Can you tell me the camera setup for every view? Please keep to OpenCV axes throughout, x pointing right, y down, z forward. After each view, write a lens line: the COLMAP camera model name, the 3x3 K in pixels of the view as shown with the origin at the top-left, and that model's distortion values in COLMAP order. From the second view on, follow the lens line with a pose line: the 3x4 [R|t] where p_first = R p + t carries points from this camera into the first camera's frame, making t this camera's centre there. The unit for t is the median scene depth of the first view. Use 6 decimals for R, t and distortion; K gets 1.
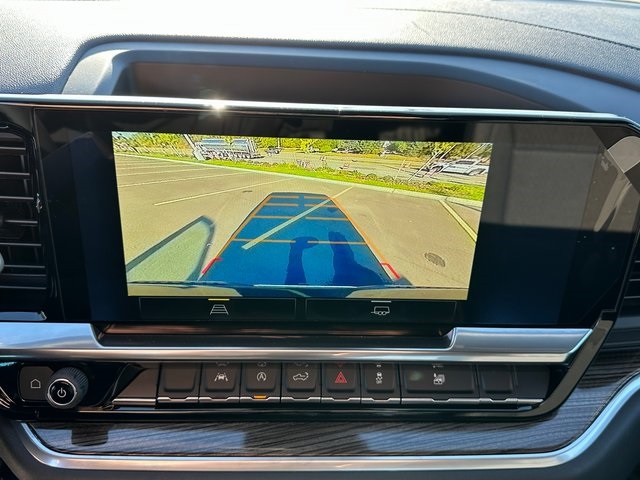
lens RADIAL K [[569.6, 0, 320.2], [0, 569.6, 239.7], [0, 0, 1]] dist [0.023892, -0.042690]
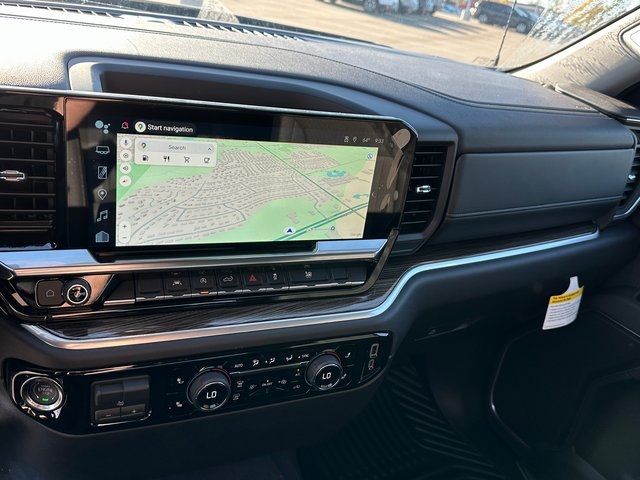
lens RADIAL K [[569.6, 0, 320.3], [0, 569.6, 239.9], [0, 0, 1]] dist [0.023892, -0.042690]
pose [[0.915051, -0.052348, 0.399926, -0.424740], [0.058710, 0.998268, -0.003664, 0.155910], [-0.399042, 0.026832, 0.916540, -0.541148]]
